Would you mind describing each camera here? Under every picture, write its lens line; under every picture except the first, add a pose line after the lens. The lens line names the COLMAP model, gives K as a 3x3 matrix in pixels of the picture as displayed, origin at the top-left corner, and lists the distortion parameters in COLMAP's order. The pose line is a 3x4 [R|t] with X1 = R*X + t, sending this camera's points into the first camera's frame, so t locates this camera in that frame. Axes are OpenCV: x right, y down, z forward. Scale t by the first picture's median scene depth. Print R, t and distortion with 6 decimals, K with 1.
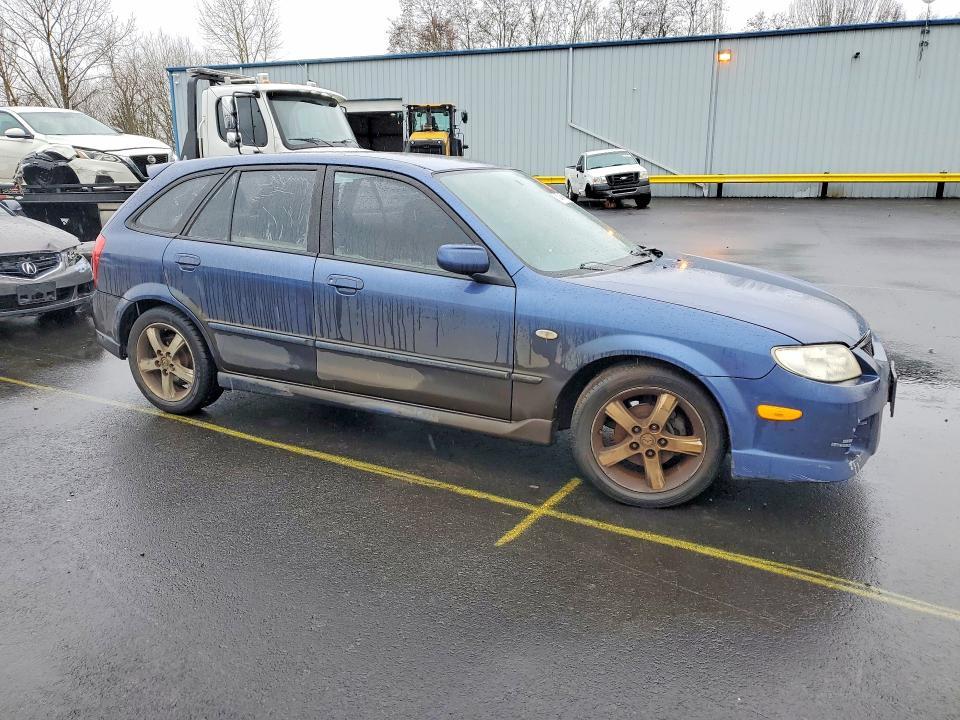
lens RADIAL K [[738.4, 0, 480.3], [0, 738.4, 403.5], [0, 0, 1]] dist [0.002280, 0.003460]
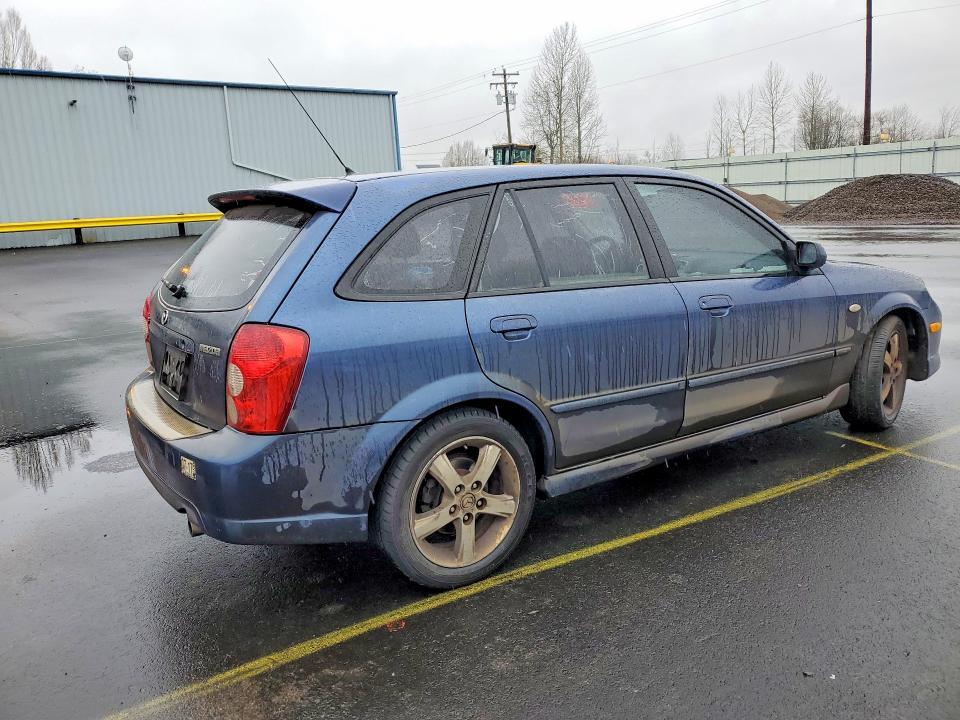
lens RADIAL K [[747.7, 0, 480.0], [0, 747.7, 360.0], [0, 0, 1]] dist [0.006595, 0.000950]
pose [[0.499563, -0.208875, 0.840719, -0.987515], [0.307263, 0.950121, 0.053477, -0.211730], [-0.809954, 0.231607, 0.538825, 0.691800]]
